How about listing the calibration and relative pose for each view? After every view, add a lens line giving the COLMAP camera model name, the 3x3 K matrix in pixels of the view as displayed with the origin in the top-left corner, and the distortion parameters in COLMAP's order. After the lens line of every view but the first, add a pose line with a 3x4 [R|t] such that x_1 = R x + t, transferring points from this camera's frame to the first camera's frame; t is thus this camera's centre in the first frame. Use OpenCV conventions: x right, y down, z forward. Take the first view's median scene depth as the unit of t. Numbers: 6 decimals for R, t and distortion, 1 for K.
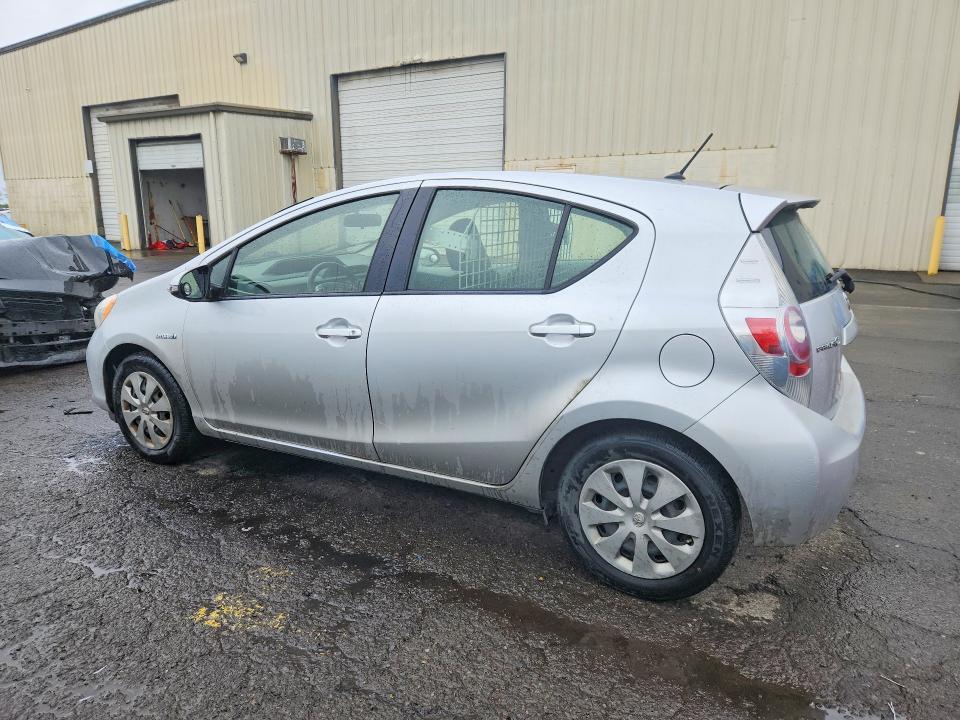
lens RADIAL K [[651.2, 0, 477.6], [0, 651.2, 357.7], [0, 0, 1]] dist [-0.004120, -0.004336]
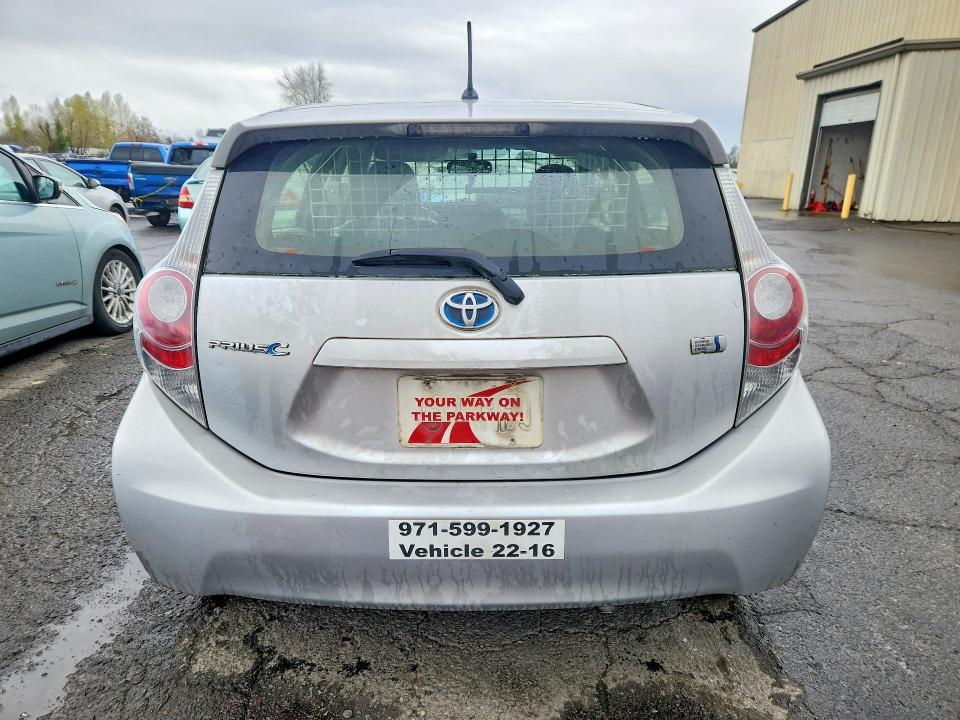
lens RADIAL K [[651.2, 0, 478.8], [0, 651.2, 365.2], [0, 0, 1]] dist [-0.004120, -0.004336]
pose [[0.487718, 0.244420, -0.838087, 0.141787], [-0.187475, 0.966933, 0.172897, -0.019508], [0.852634, 0.072795, 0.517413, 0.101411]]
